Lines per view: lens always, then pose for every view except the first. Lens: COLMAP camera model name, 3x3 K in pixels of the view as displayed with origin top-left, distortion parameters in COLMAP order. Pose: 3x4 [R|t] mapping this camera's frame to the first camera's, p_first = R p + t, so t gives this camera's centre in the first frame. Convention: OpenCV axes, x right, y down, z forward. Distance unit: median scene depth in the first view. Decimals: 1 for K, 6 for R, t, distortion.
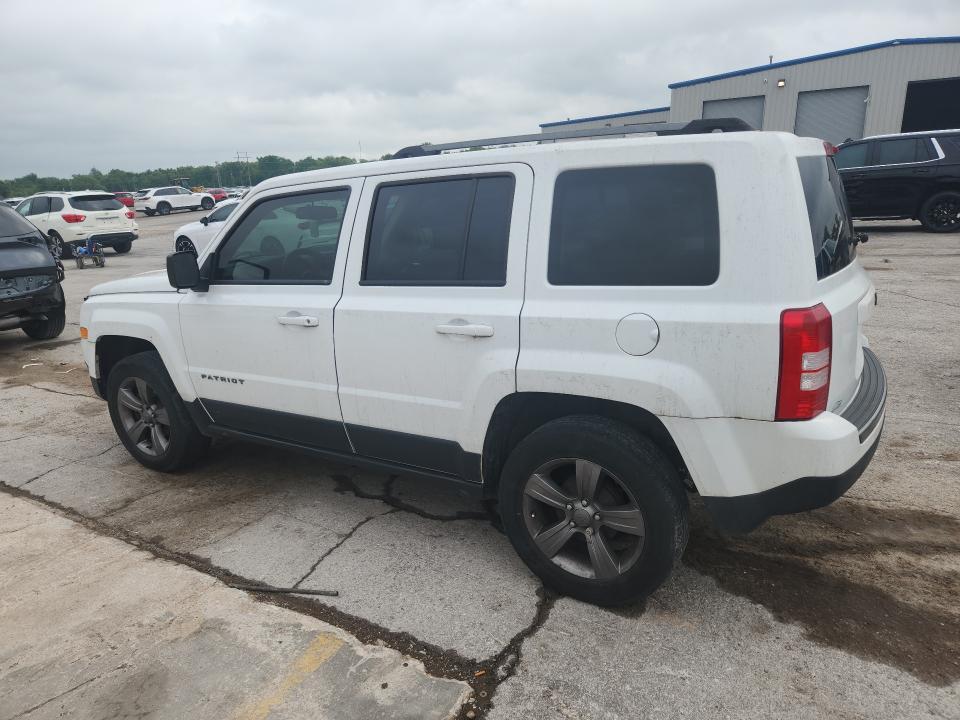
lens RADIAL K [[642.1, 0, 471.5], [0, 642.1, 369.6], [0, 0, 1]] dist [0.050804, -0.035669]
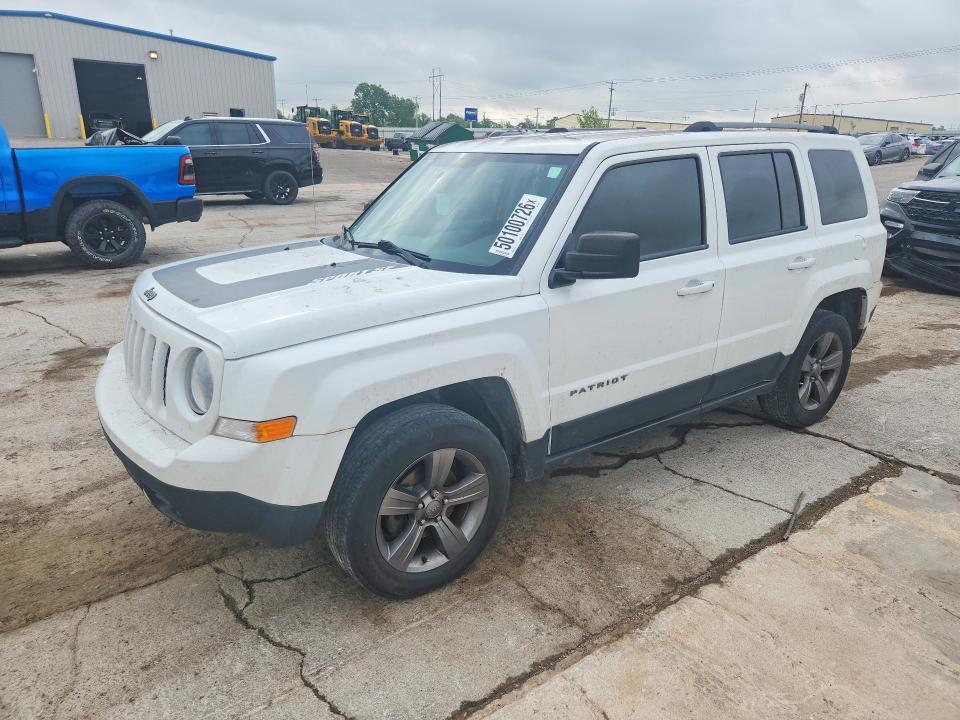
lens RADIAL K [[642.1, 0, 483.9], [0, 642.1, 356.5], [0, 0, 1]] dist [0.050804, -0.035669]
pose [[0.388214, -0.239769, 0.889832, -1.373055], [0.227094, 0.960676, 0.159782, -0.218049], [-0.893150, 0.140046, 0.427398, 0.914956]]
